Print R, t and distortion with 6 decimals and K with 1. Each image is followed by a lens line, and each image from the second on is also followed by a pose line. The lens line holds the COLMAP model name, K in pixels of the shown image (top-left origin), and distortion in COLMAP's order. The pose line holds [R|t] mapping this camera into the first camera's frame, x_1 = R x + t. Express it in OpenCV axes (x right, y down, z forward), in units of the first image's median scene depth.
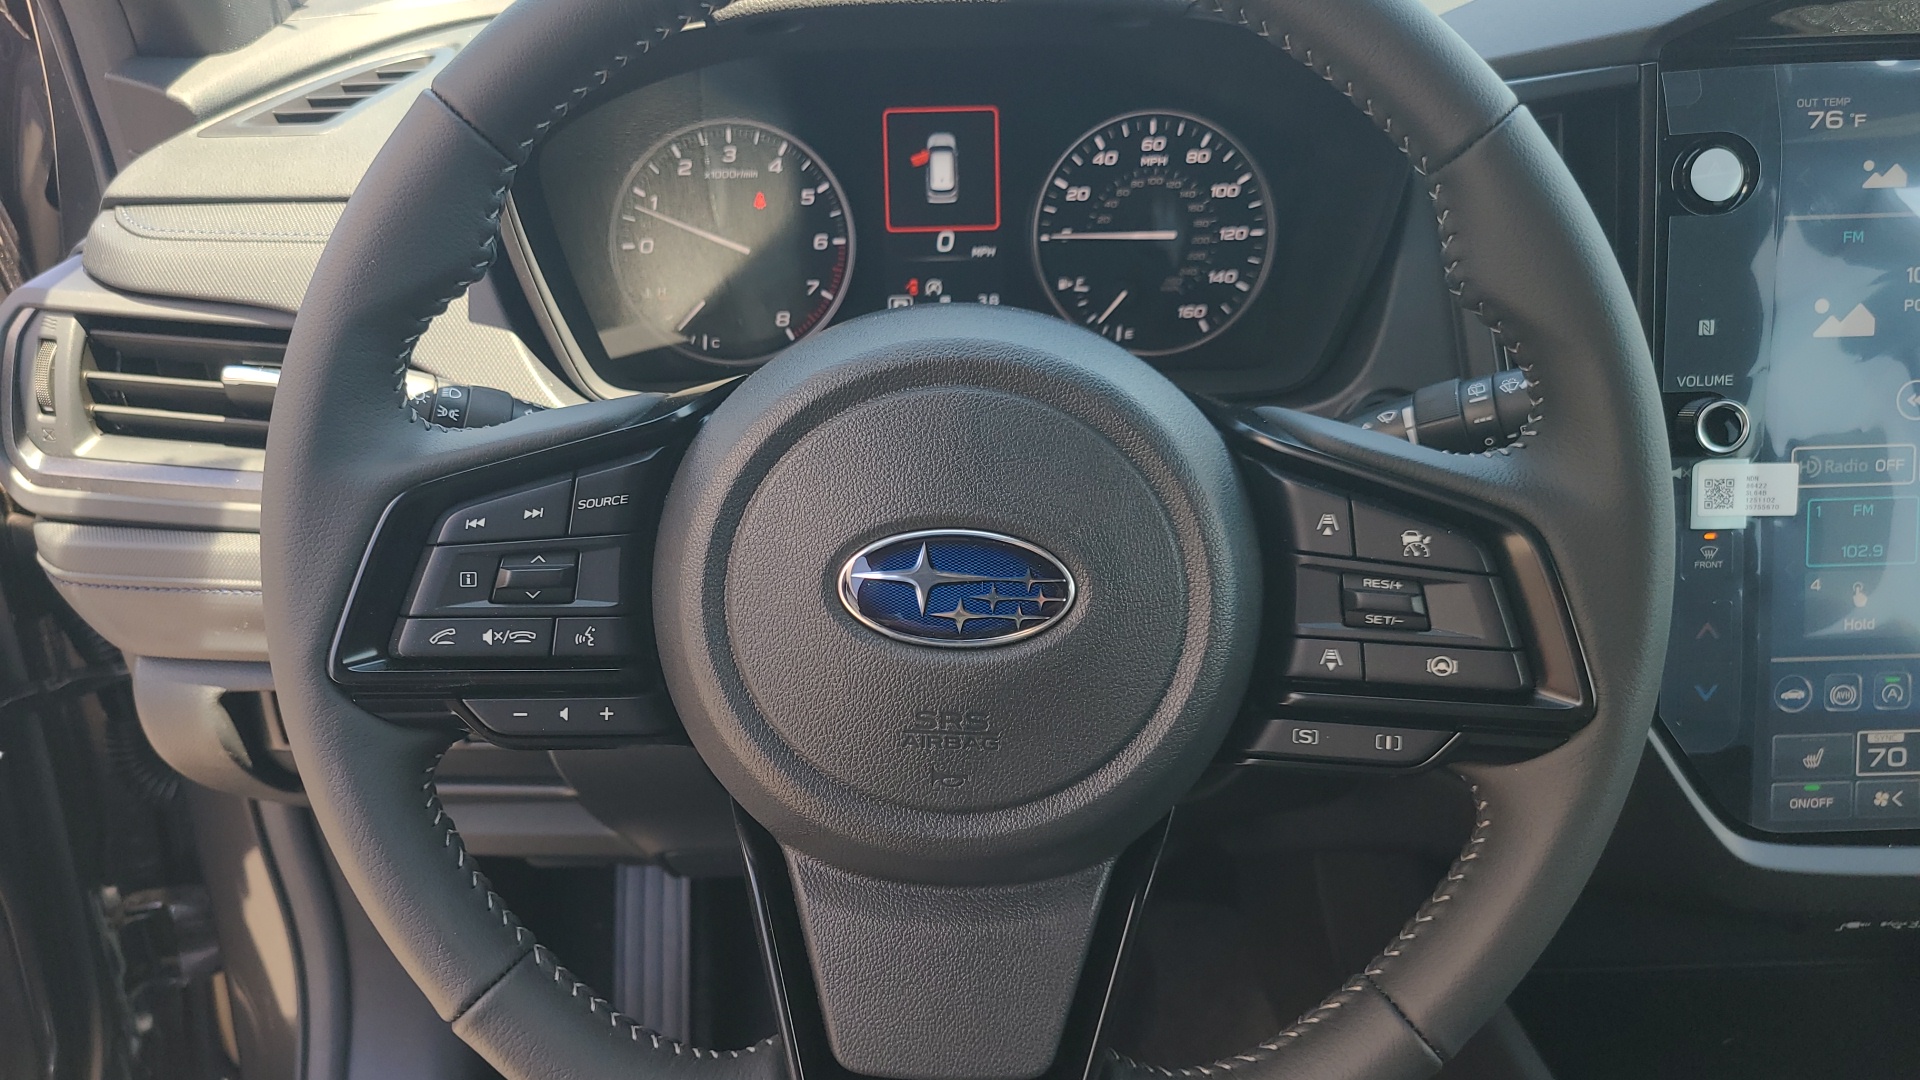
lens RADIAL K [[1471.8, 0, 928.7], [0, 1471.8, 535.9], [0, 0, 1]] dist [0.024970, -0.004681]
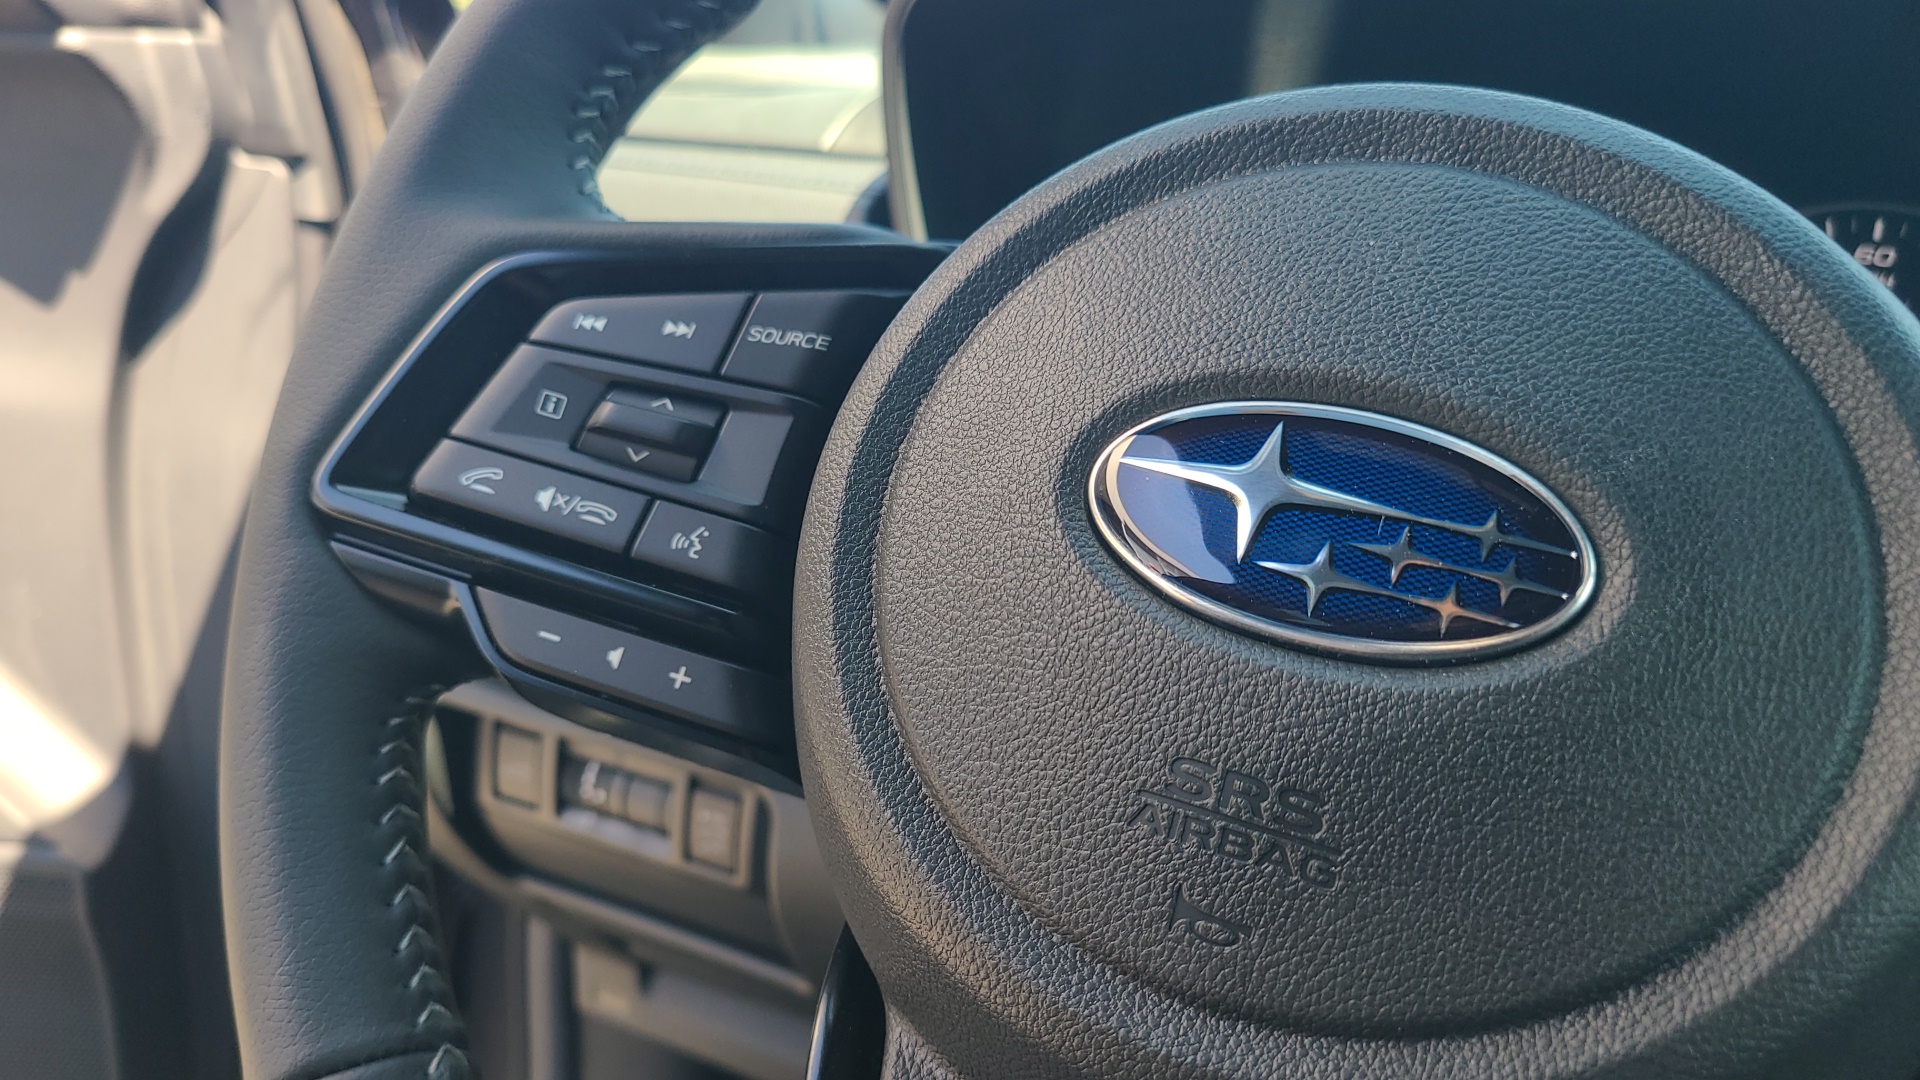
lens RADIAL K [[1502.4, 0, 960.0], [0, 1502.4, 540.0], [0, 0, 1]] dist [0.032032, -0.013107]
pose [[0.911172, 0.206065, -0.356796, 0.059592], [-0.291591, 0.934307, -0.205051, 0.121320], [0.291103, 0.290875, 0.911401, 0.371142]]
